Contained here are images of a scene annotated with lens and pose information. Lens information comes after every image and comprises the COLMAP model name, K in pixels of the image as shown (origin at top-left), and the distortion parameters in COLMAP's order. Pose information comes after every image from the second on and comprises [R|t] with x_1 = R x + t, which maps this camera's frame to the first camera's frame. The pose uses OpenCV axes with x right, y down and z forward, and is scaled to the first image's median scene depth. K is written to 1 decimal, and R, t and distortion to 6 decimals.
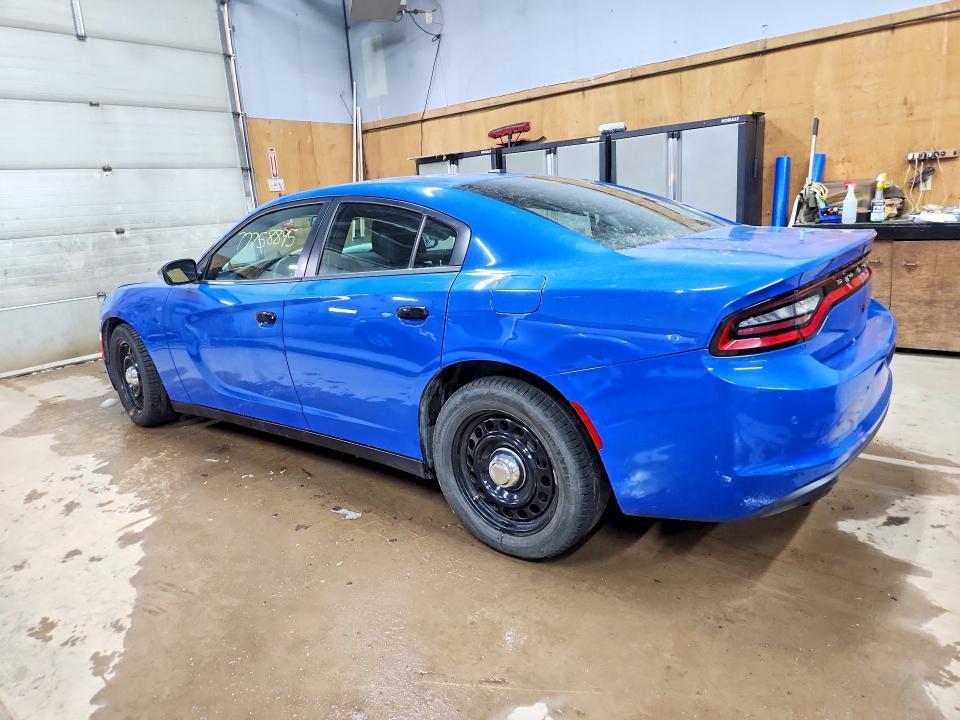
lens RADIAL K [[657.1, 0, 478.7], [0, 657.1, 358.1], [0, 0, 1]] dist [0.032872, -0.013295]
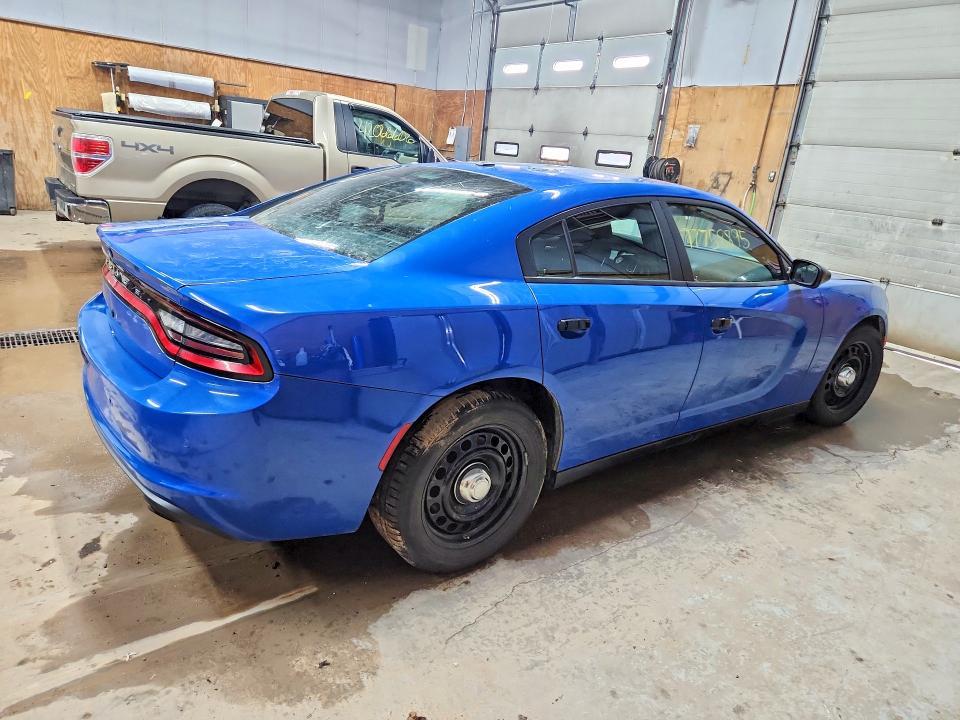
lens RADIAL K [[657.1, 0, 477.8], [0, 657.1, 362.3], [0, 0, 1]] dist [0.032872, -0.013295]
pose [[-0.271689, 0.341502, -0.899756, 0.743285], [-0.299110, 0.858658, 0.416221, -0.321240], [0.914723, 0.382209, -0.131141, 0.917791]]
